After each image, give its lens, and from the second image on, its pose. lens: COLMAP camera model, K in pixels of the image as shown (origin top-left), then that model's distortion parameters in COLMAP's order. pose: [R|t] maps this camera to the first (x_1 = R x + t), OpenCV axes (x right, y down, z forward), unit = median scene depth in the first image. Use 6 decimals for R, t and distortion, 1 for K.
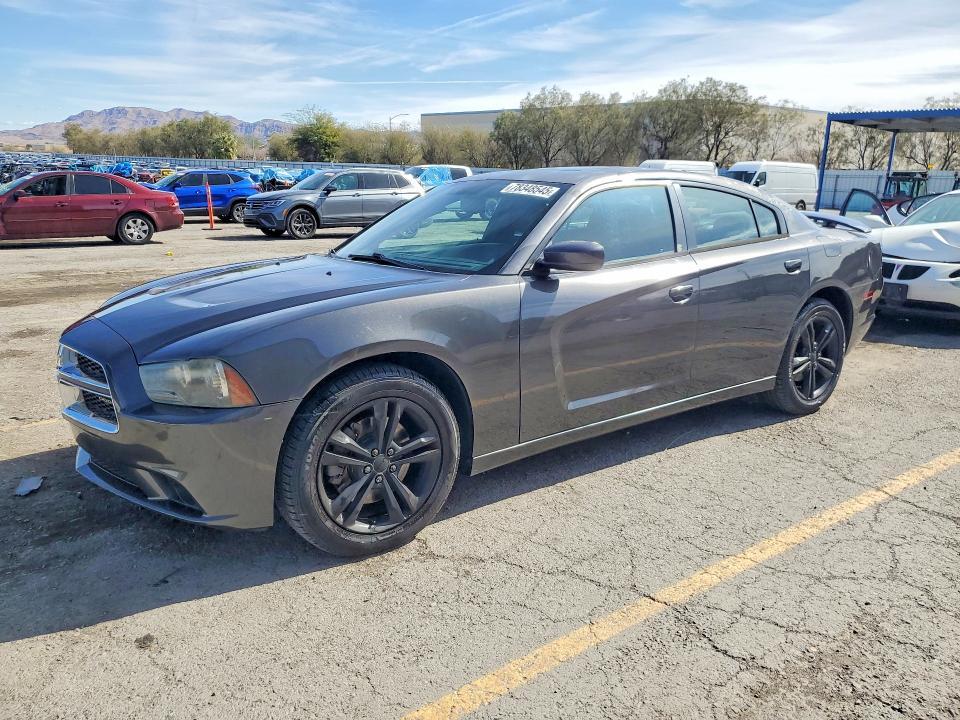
lens RADIAL K [[753.8, 0, 469.5], [0, 753.8, 357.9], [0, 0, 1]] dist [0.016947, 0.005916]
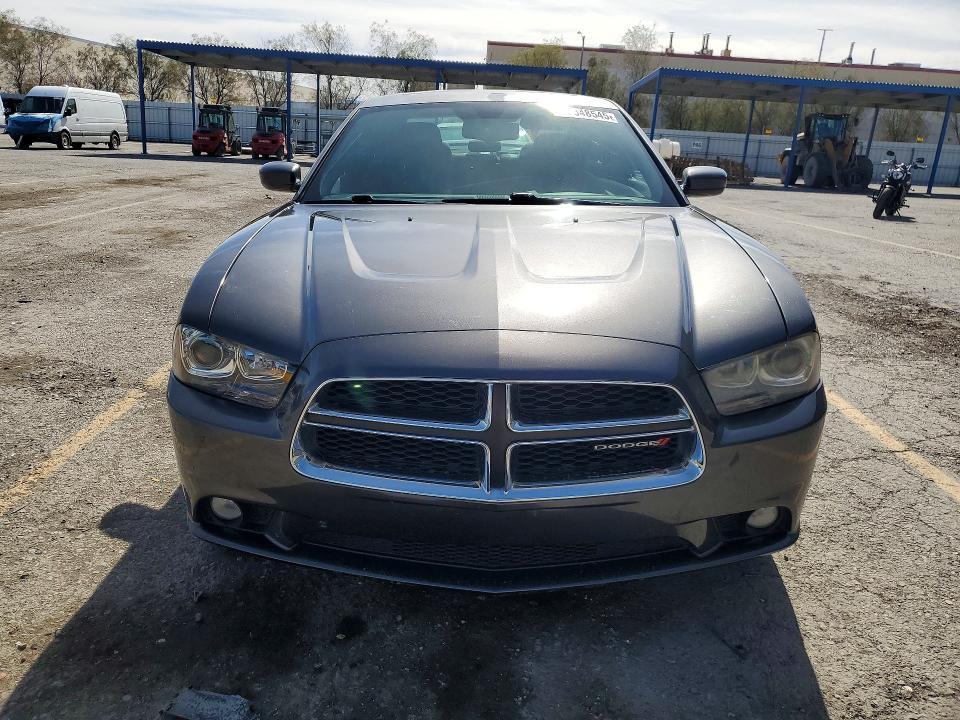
lens RADIAL K [[753.8, 0, 469.5], [0, 753.8, 357.9], [0, 0, 1]] dist [0.016947, 0.005916]
pose [[0.603165, -0.226736, 0.764711, -0.092646], [0.161613, 0.973599, 0.161200, -0.012417], [-0.781072, 0.026357, 0.623885, 0.064136]]
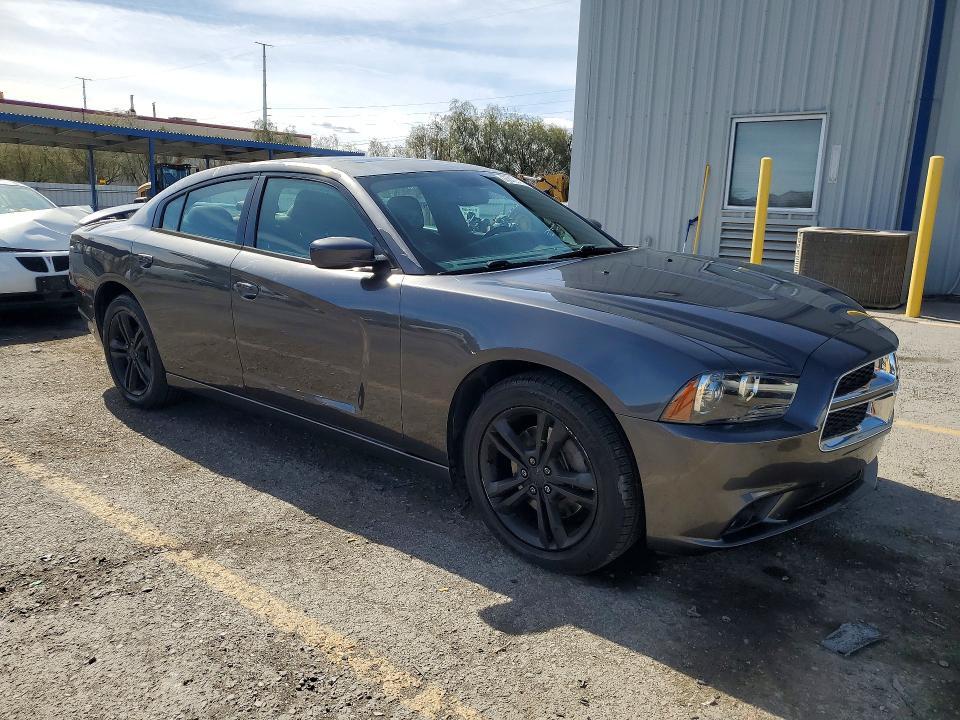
lens RADIAL K [[753.8, 0, 469.5], [0, 753.8, 357.9], [0, 0, 1]] dist [0.016947, 0.005916]
pose [[-0.238876, -0.227221, 0.944092, -0.122608], [0.213960, 0.936028, 0.279417, -0.036061], [-0.947185, 0.268743, -0.174978, 0.155681]]
